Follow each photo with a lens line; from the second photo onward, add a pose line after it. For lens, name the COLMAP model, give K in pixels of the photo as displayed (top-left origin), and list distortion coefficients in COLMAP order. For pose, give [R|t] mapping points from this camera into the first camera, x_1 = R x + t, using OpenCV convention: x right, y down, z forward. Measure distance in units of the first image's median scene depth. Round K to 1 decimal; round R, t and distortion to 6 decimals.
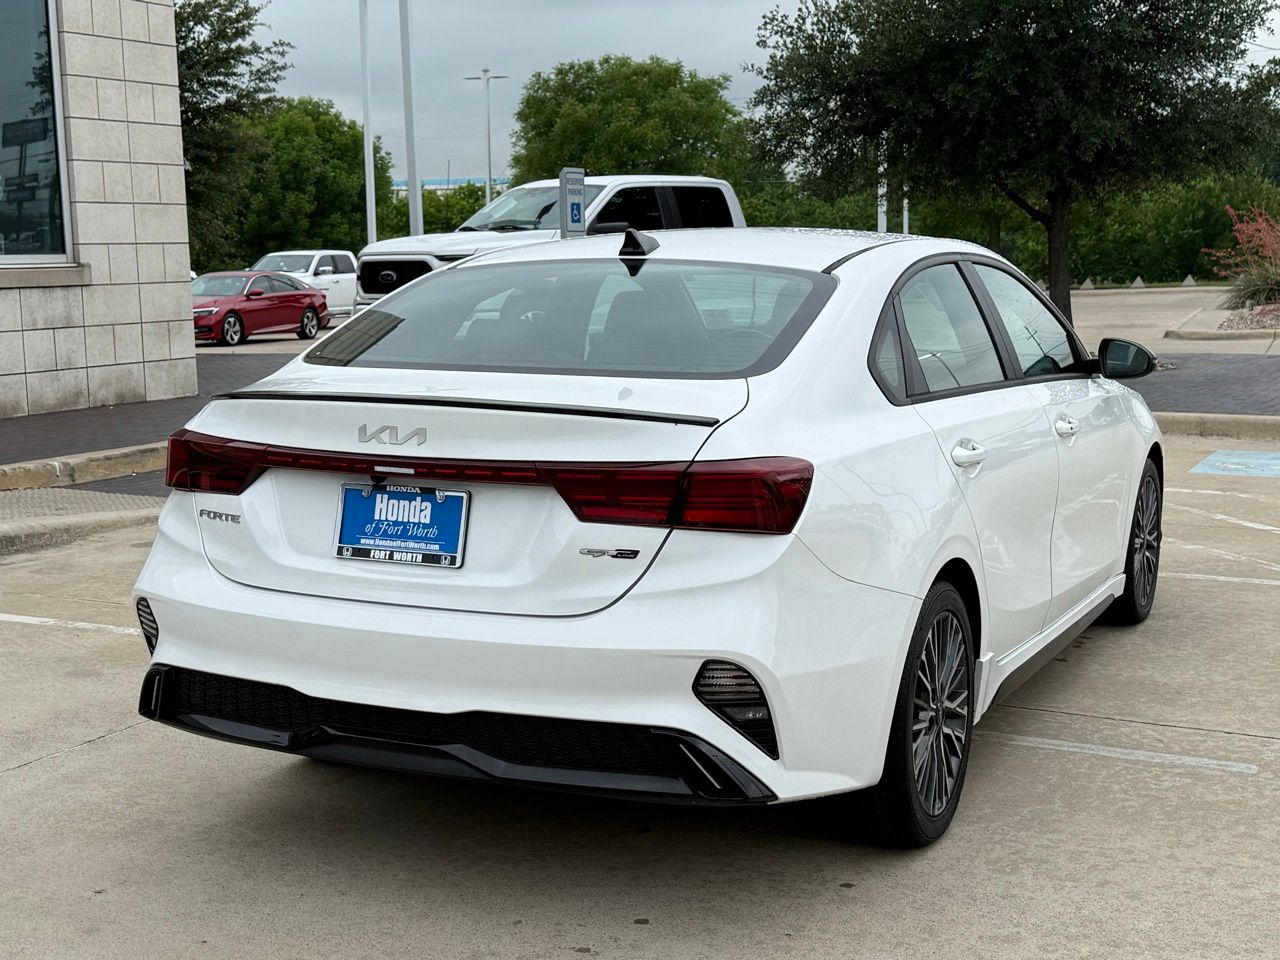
lens RADIAL K [[1774.3, 0, 640.0], [0, 1774.3, 480.0], [0, 0, 1]] dist [0.176895, -0.313520]
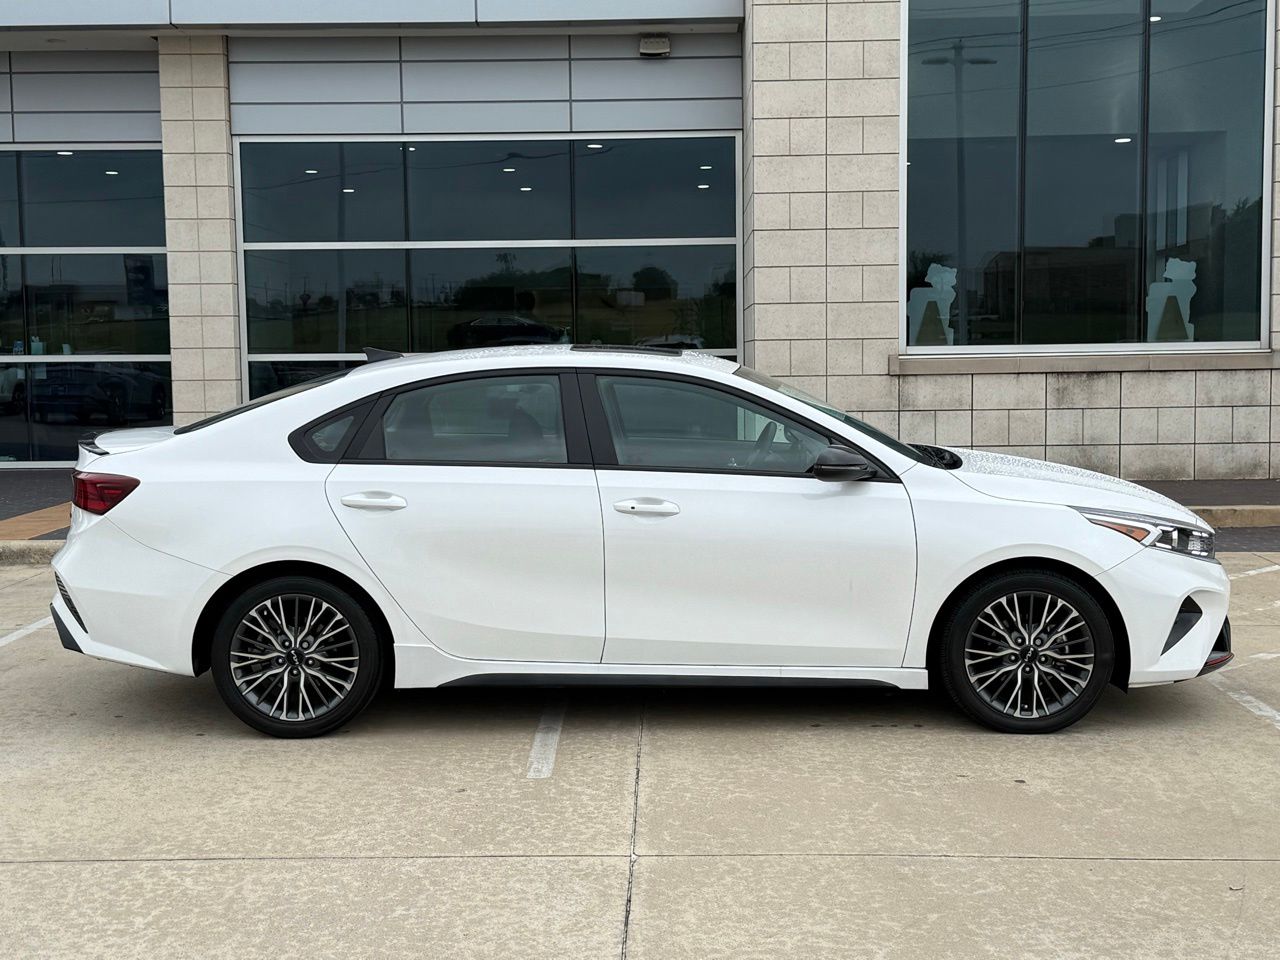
lens RADIAL K [[1763.2, 0, 640.0], [0, 1763.2, 480.0], [0, 0, 1]] dist [0.195823, -0.989617]
pose [[0.442304, 0.083904, -0.892932, 1.771702], [-0.115686, 0.992634, 0.035968, -0.121549], [0.889373, 0.087391, 0.448753, 0.587621]]
